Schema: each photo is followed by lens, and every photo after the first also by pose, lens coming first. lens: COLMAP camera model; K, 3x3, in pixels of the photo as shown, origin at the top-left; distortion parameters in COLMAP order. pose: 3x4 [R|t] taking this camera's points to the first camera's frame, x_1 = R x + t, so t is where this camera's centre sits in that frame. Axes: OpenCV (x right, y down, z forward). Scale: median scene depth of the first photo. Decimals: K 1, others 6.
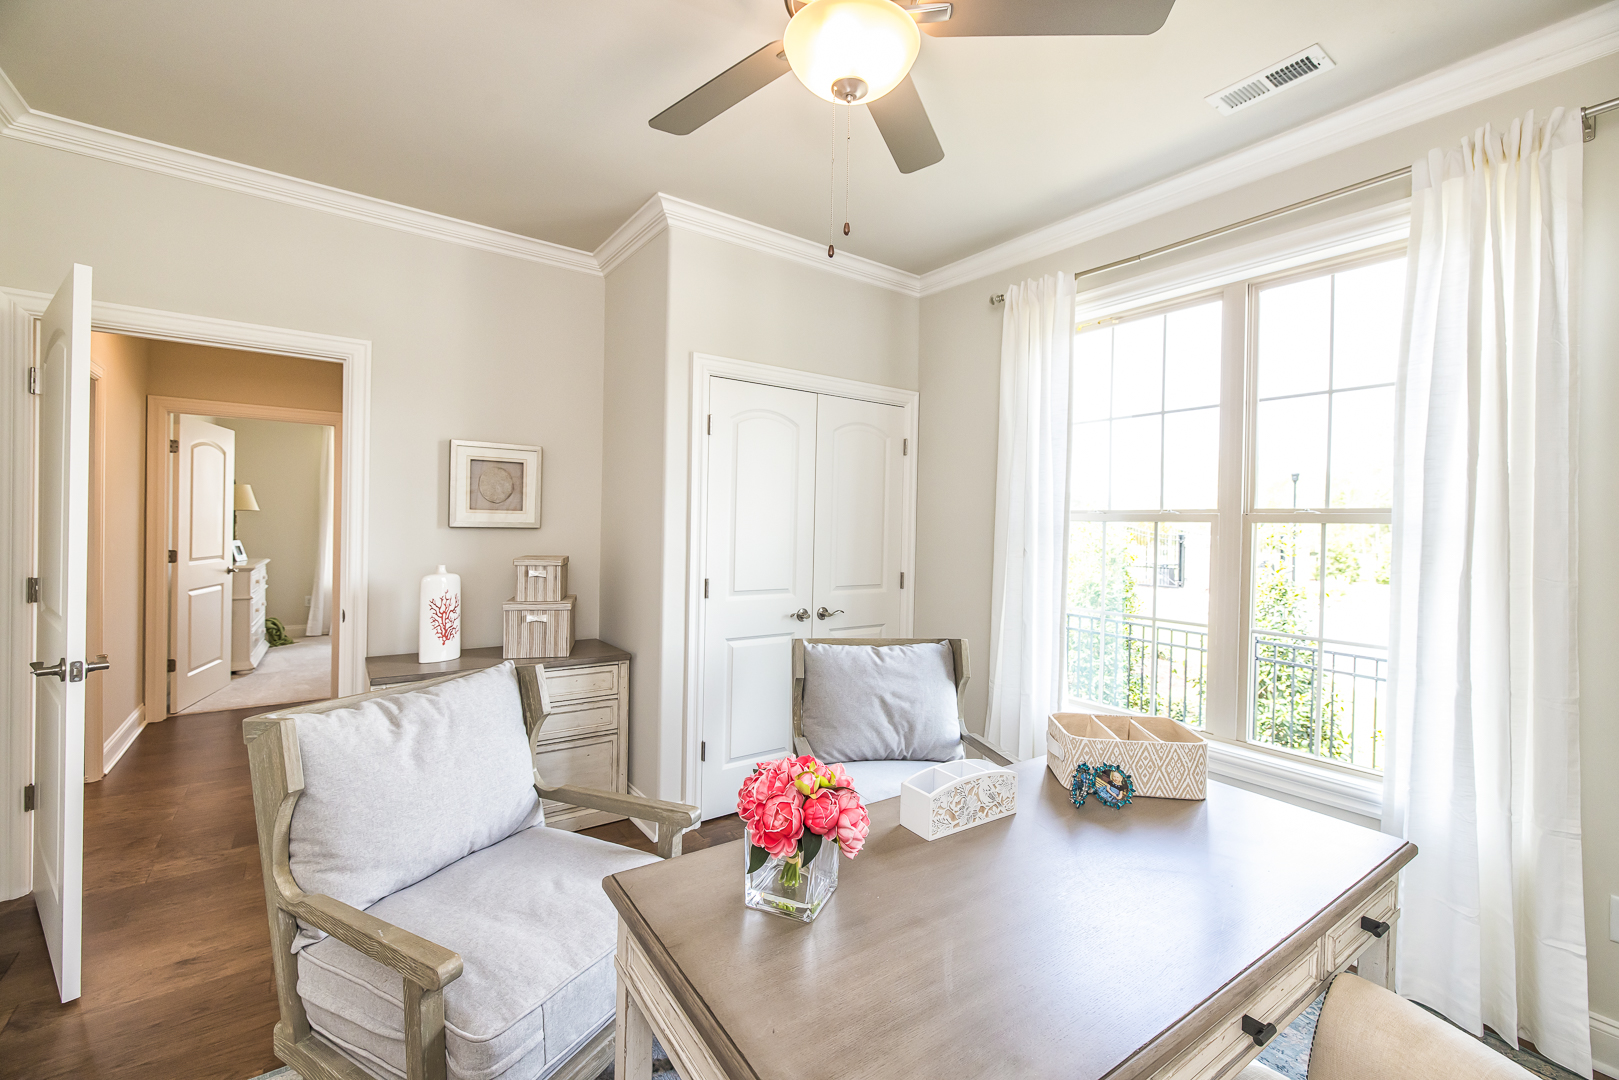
lens RADIAL K [[670.3, 0, 815.2], [0, 670.3, 532.6], [0, 0, 1]] dist [-0.001863, 0.000379]
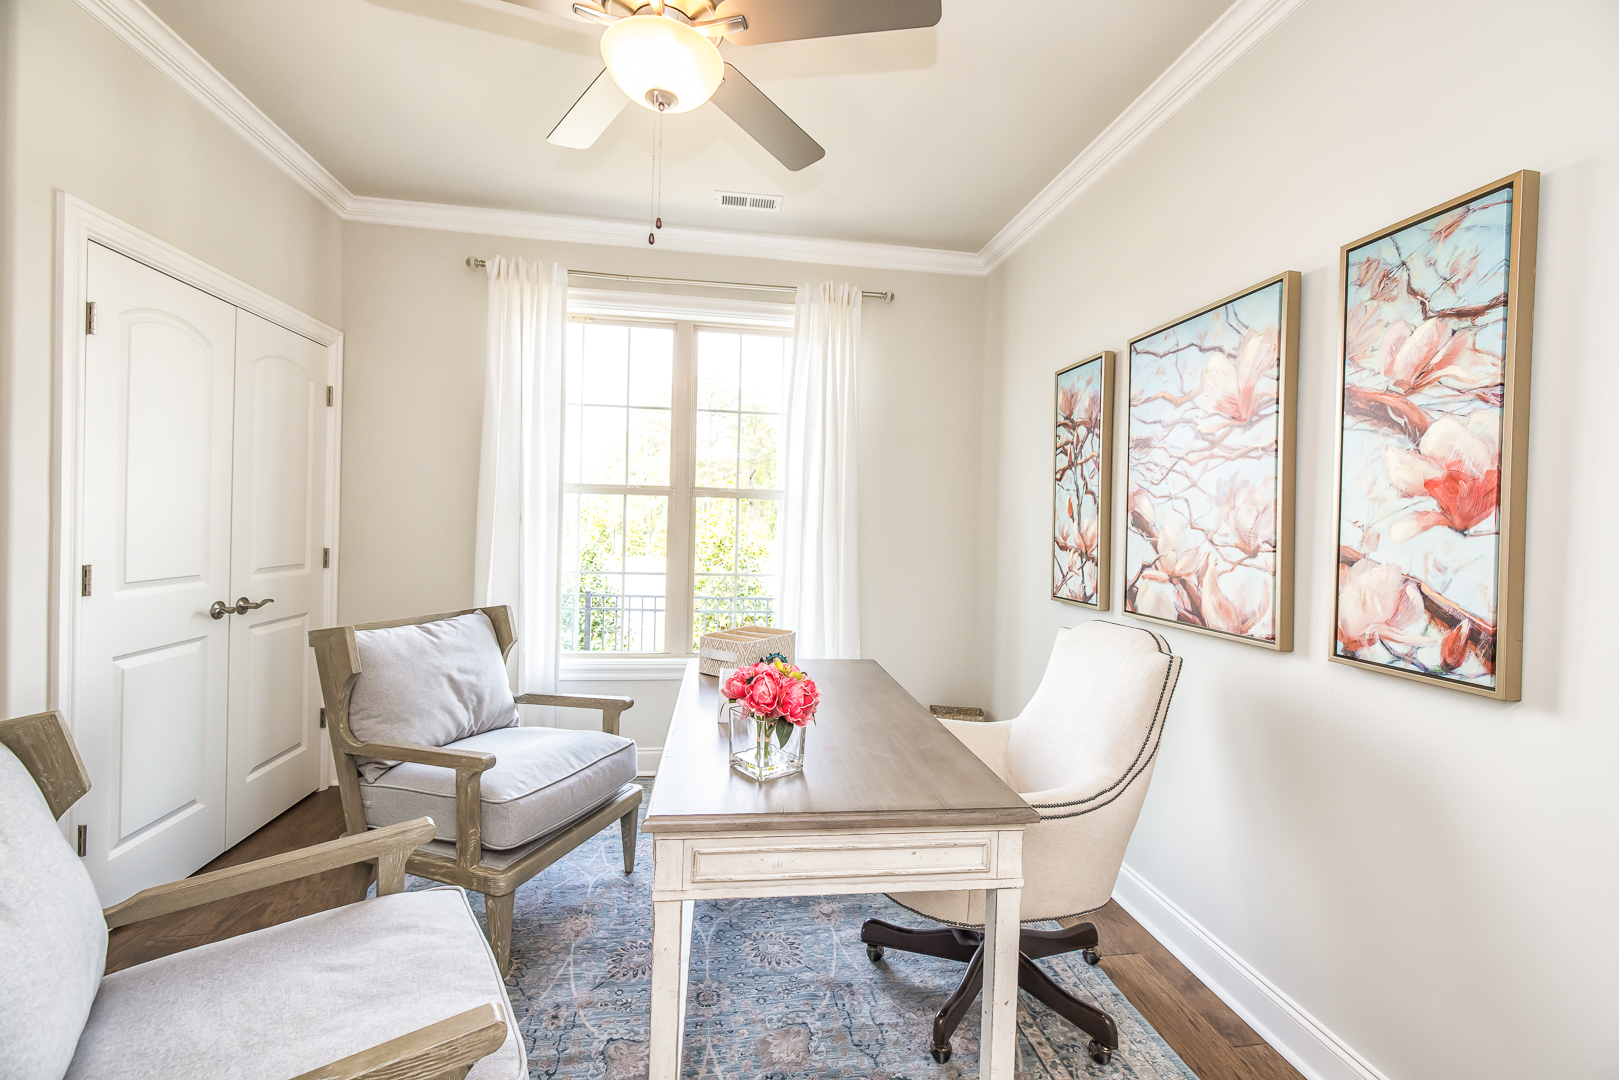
lens RADIAL K [[670.3, 0, 807.9], [0, 670.3, 531.9], [0, 0, 1]] dist [-0.001863, 0.000379]
pose [[0.464520, -0.020542, 0.885324, -0.460516], [-0.006747, 0.999620, 0.026733, 0.018982], [-0.885537, -0.018391, 0.464205, 0.132315]]
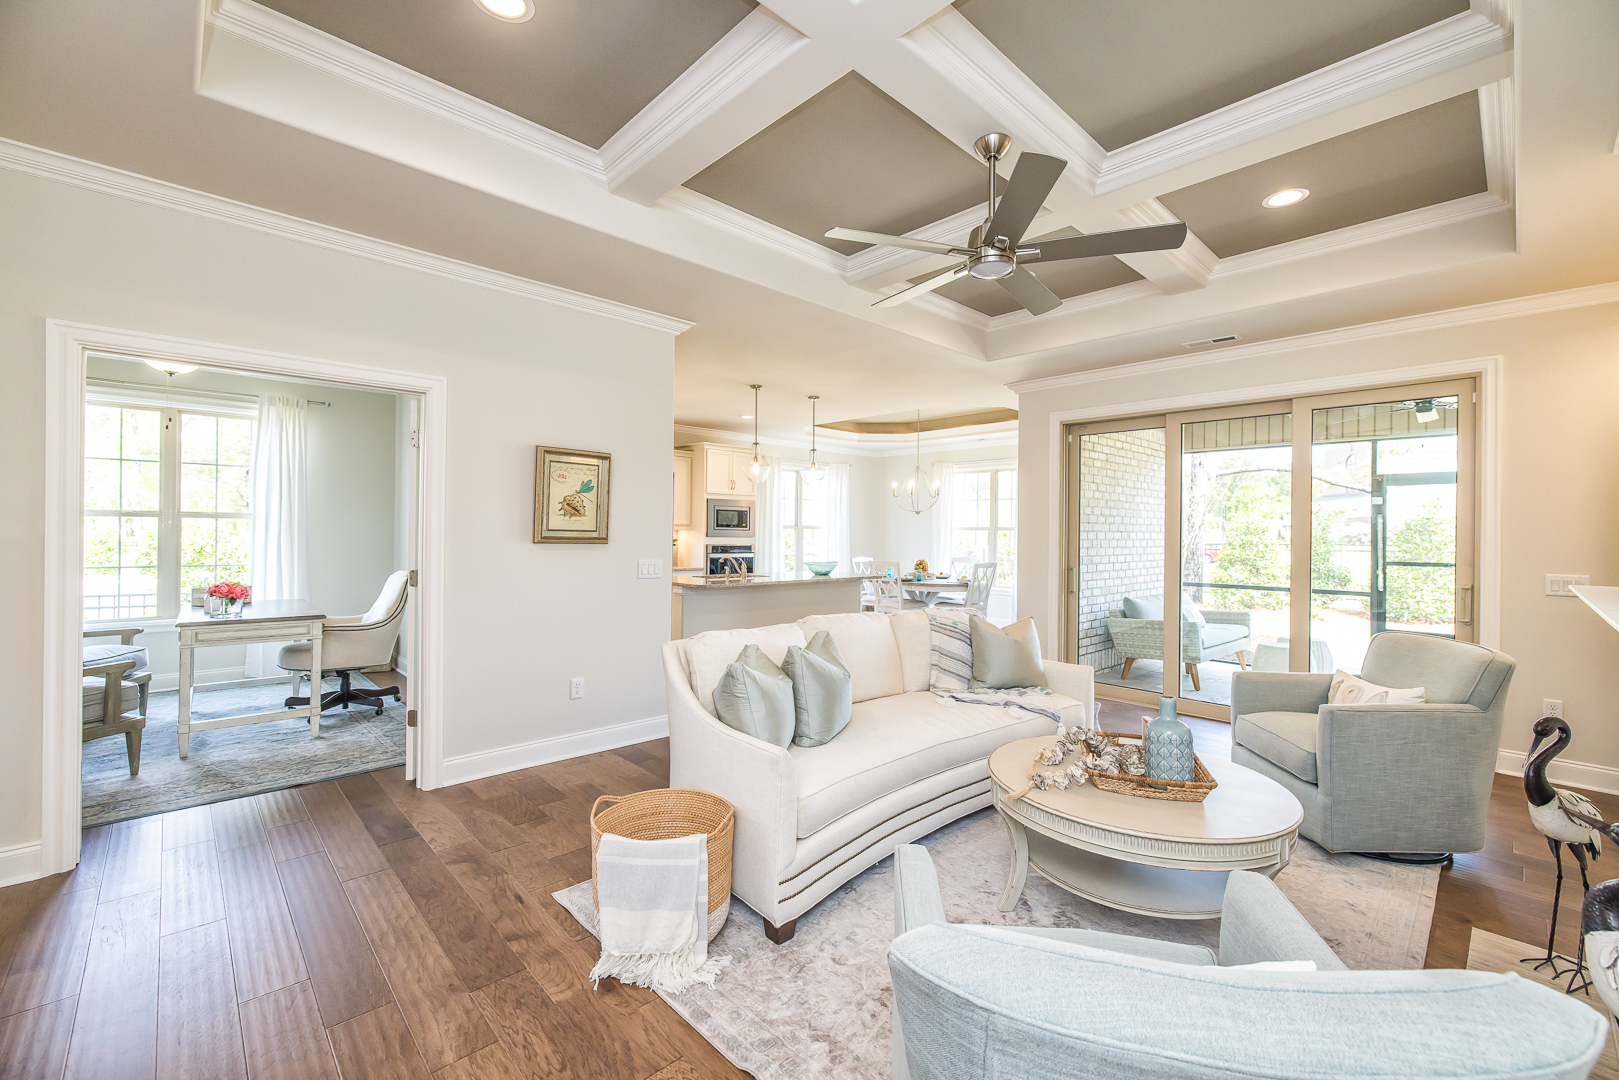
lens RADIAL K [[670.3, 0, 806.0], [0, 670.3, 535.4], [0, 0, 1]] dist [-0.001863, 0.000379]
pose [[-0.124376, -0.018679, 0.992059, -1.748609], [-0.003492, 0.999825, 0.018388, -0.003200], [-0.992229, -0.001177, -0.124420, -0.761183]]
